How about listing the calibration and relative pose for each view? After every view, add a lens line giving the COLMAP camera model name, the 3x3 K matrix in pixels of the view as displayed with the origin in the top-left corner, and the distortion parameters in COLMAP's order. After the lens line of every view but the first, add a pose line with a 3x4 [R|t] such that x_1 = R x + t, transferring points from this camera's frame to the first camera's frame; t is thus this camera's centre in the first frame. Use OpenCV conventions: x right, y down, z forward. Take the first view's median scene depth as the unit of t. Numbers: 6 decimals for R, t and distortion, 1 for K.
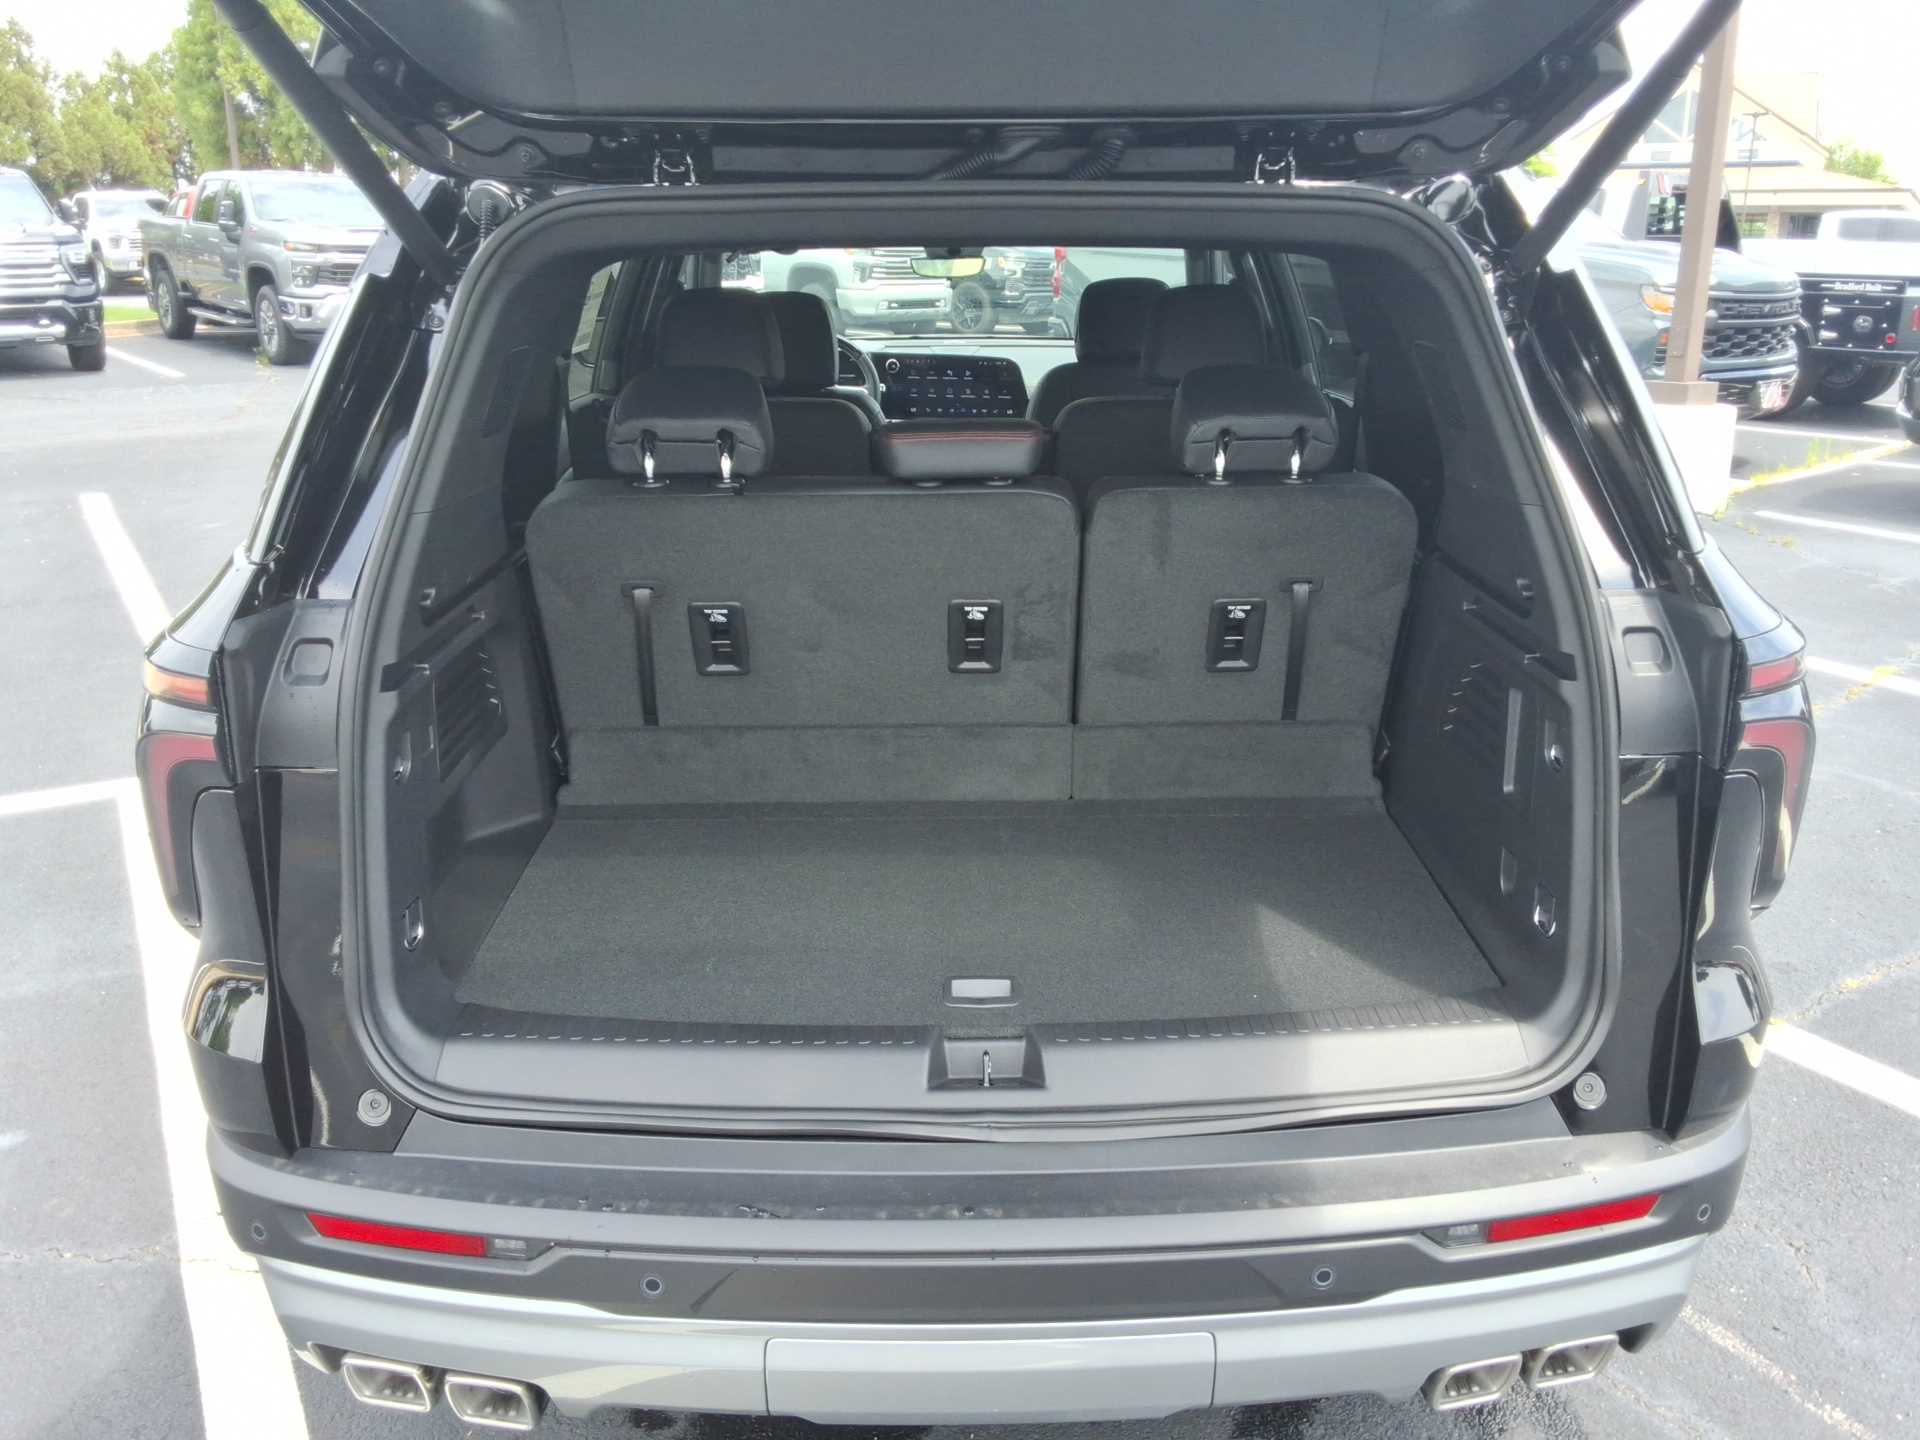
lens RADIAL K [[1526.7, 0, 960.0], [0, 1526.7, 720.0], [0, 0, 1]] dist [0.106413, -0.158883]
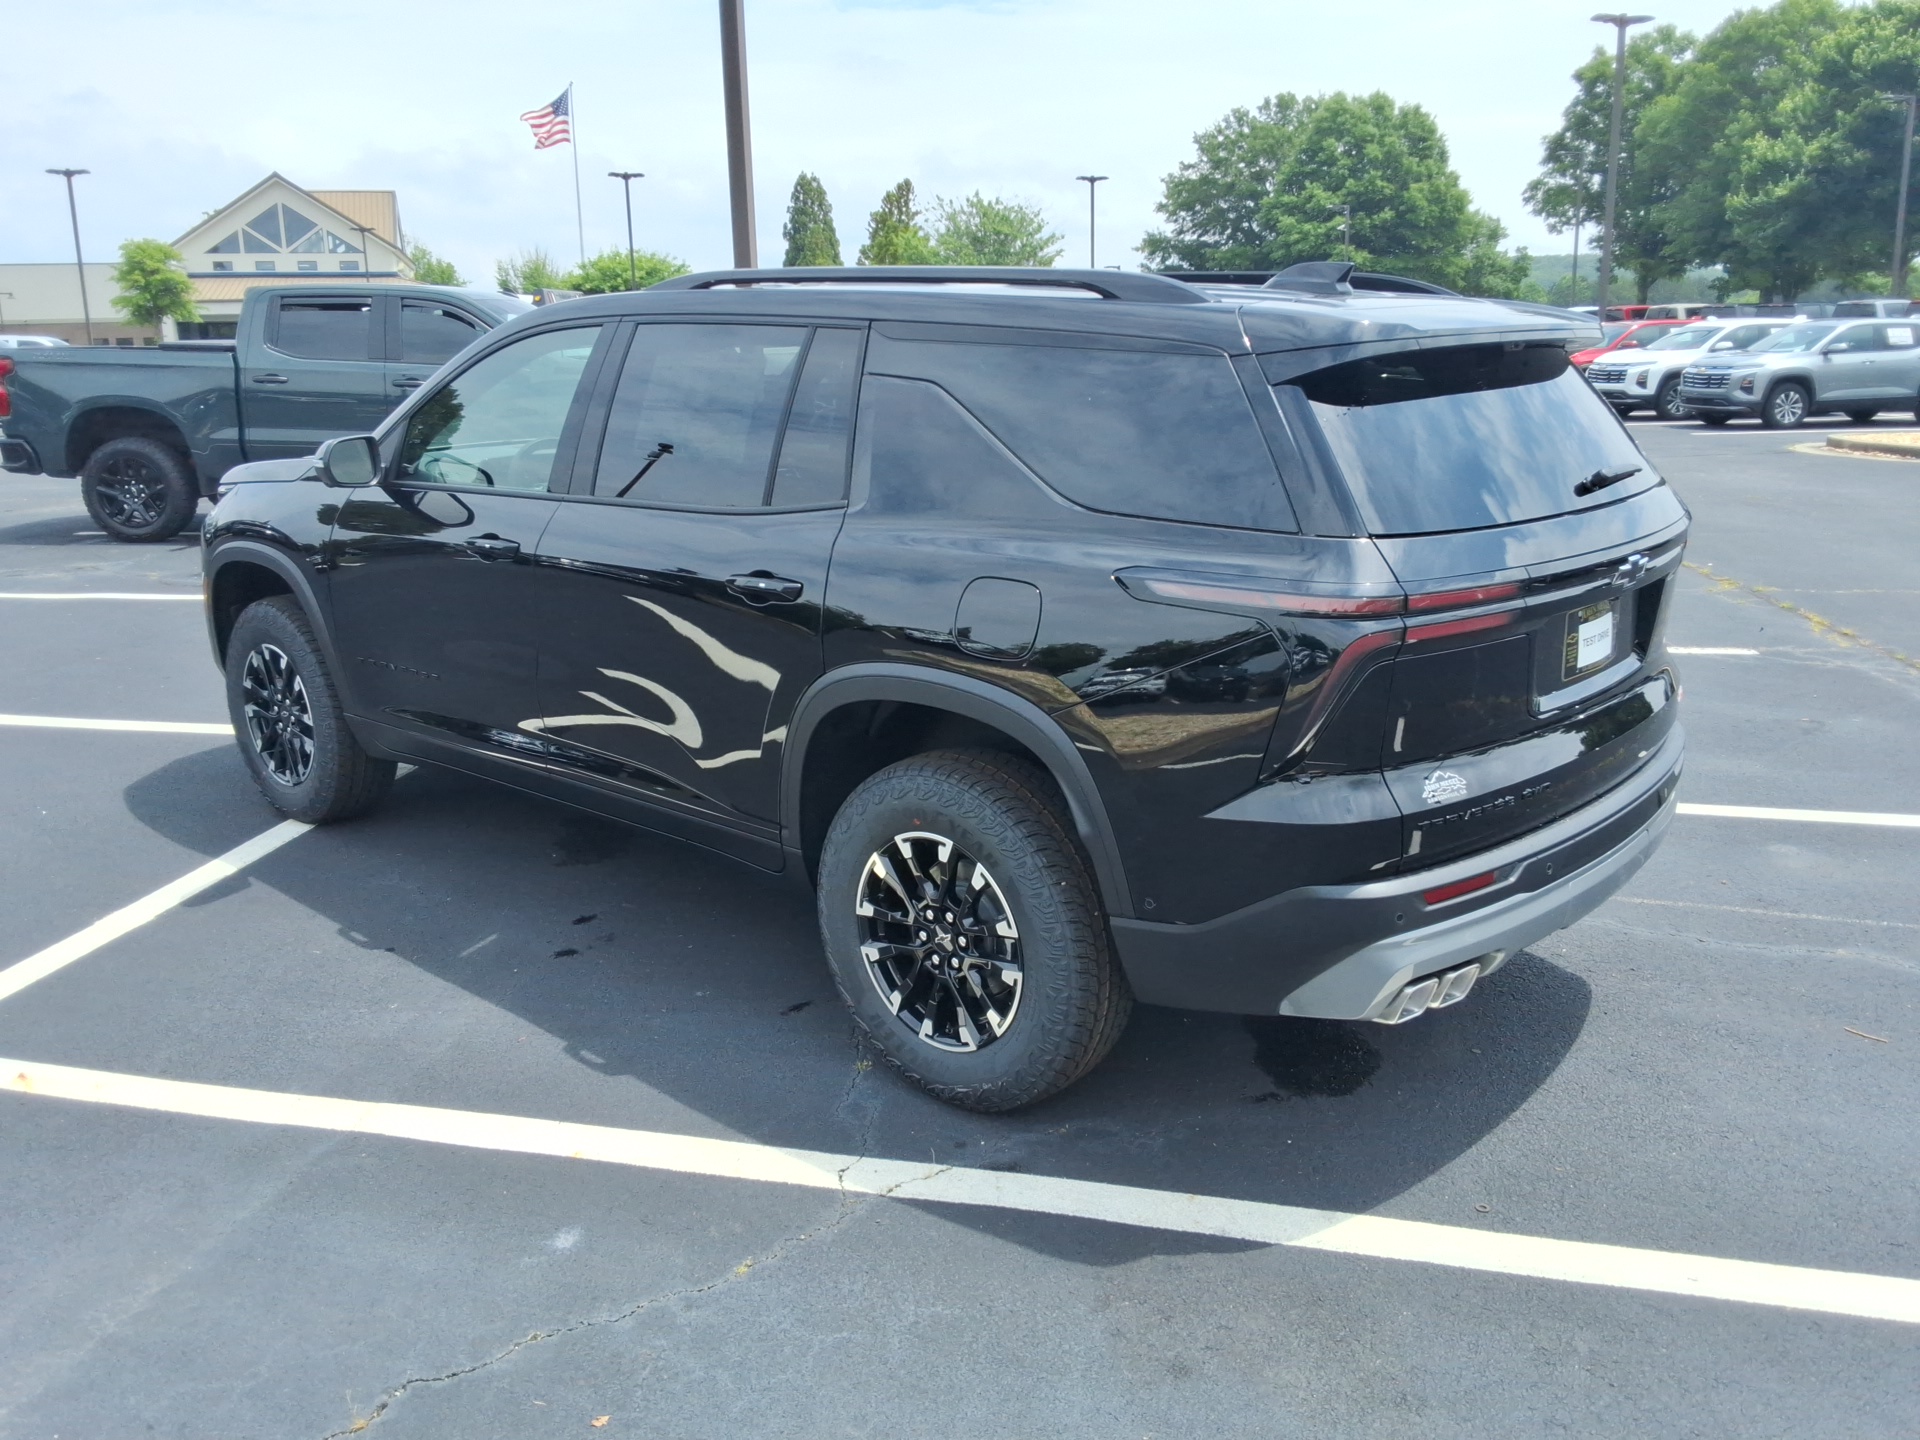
lens RADIAL K [[1526.7, 0, 960.0], [0, 1526.7, 720.0], [0, 0, 1]] dist [0.106413, -0.158883]
pose [[0.679793, -0.188699, 0.708713, -0.183988], [0.233128, 0.971811, 0.035135, -0.005987], [-0.695365, 0.141336, 0.704622, 0.008613]]
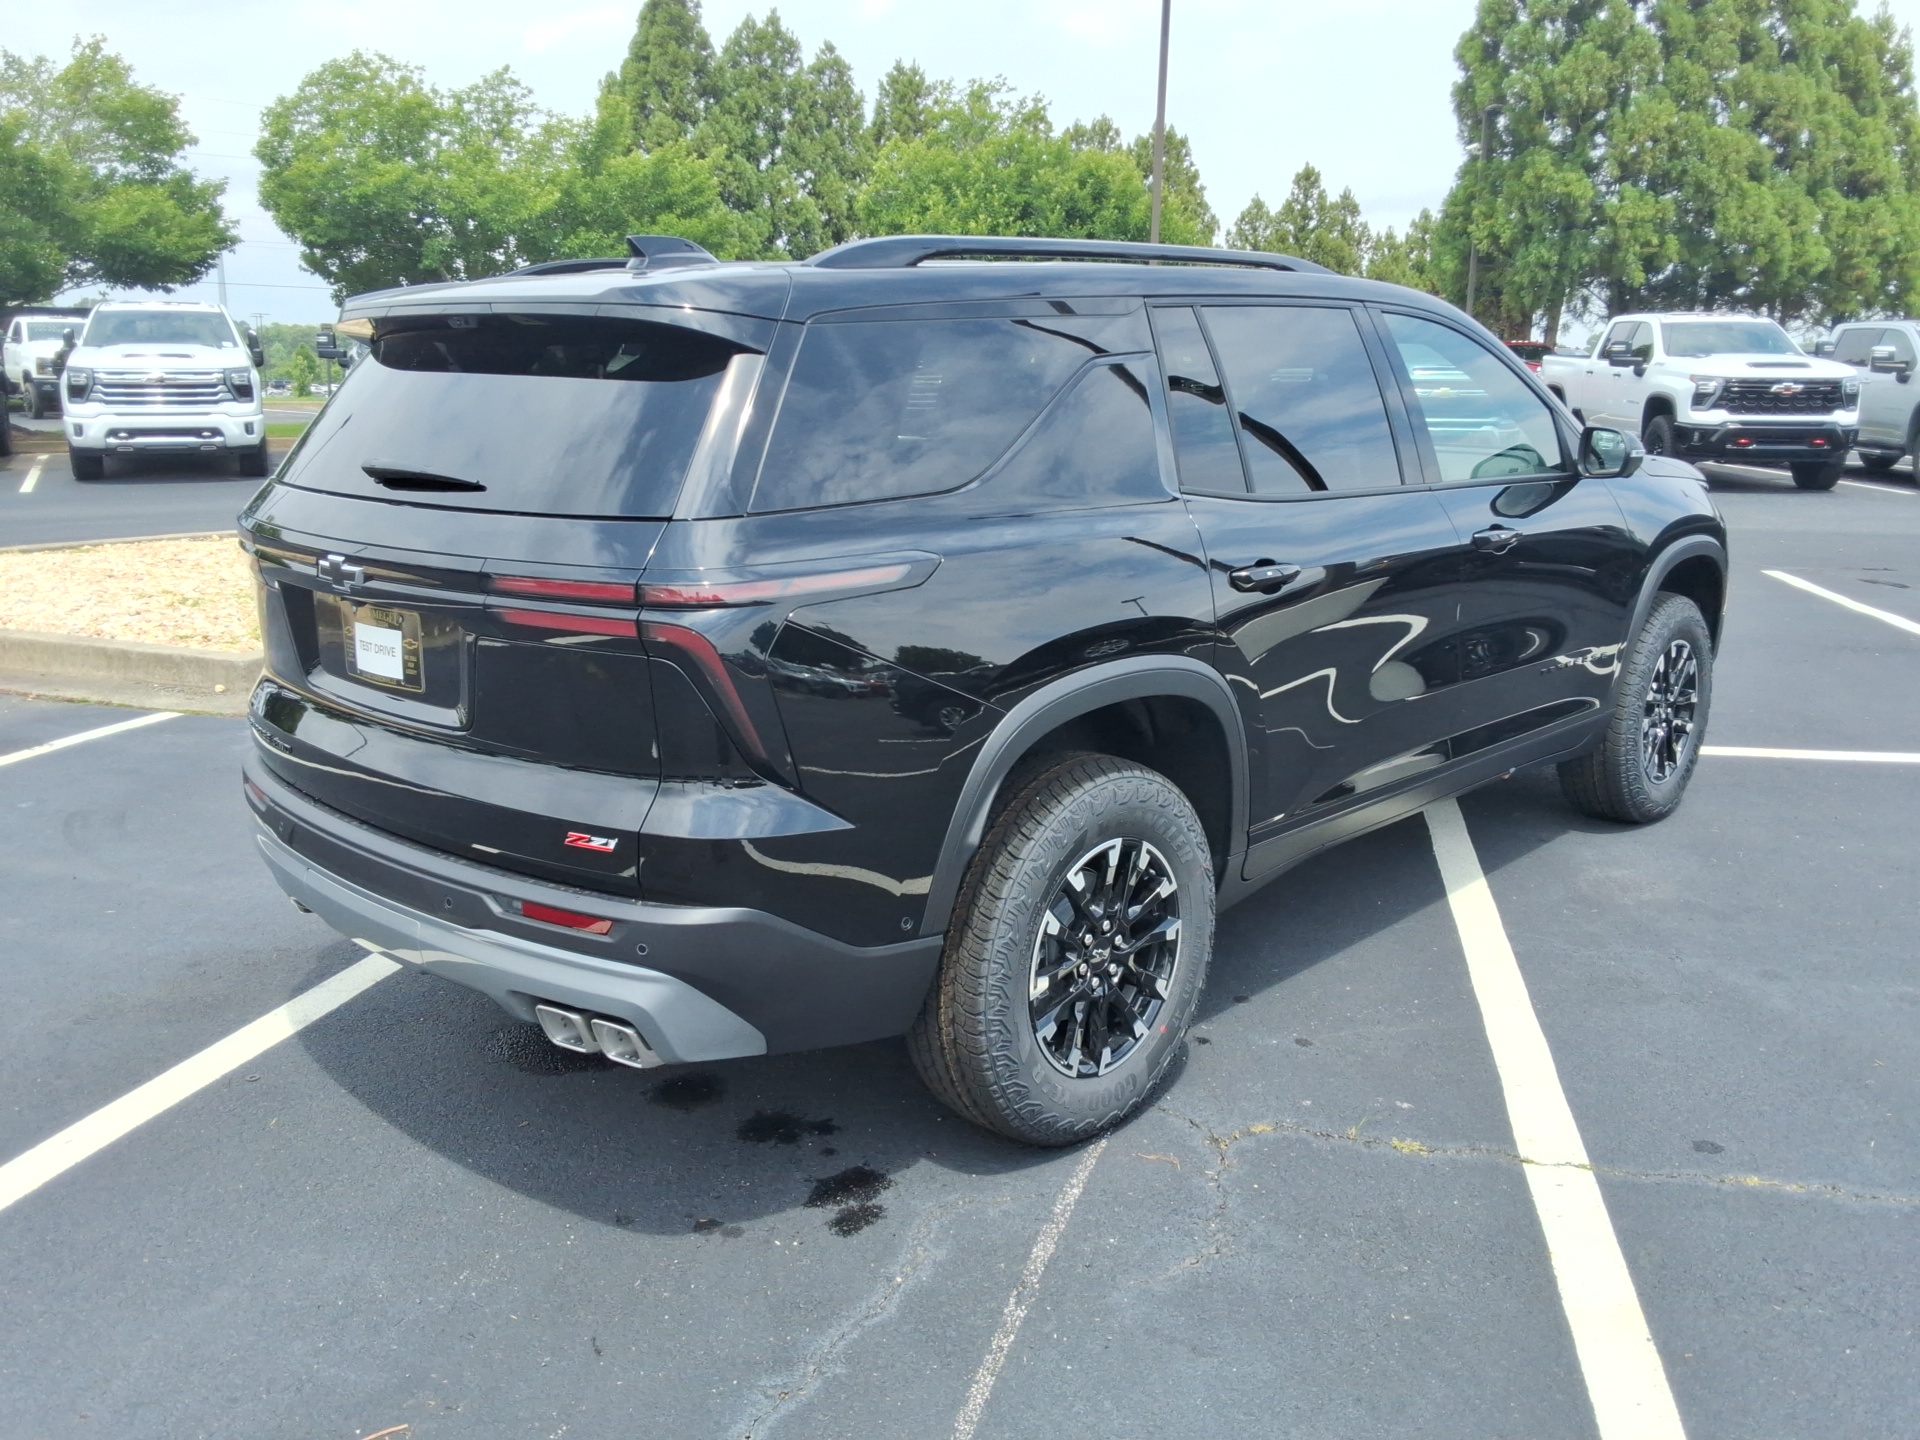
lens RADIAL K [[1530.1, 0, 960.0], [0, 1530.1, 720.0], [0, 0, 1]] dist [0.045677, -0.080677]
pose [[0.713435, 0.160266, -0.682148, 0.172887], [-0.216453, 0.976288, 0.002991, 0.000746], [0.666452, 0.145519, 0.731208, 0.012214]]
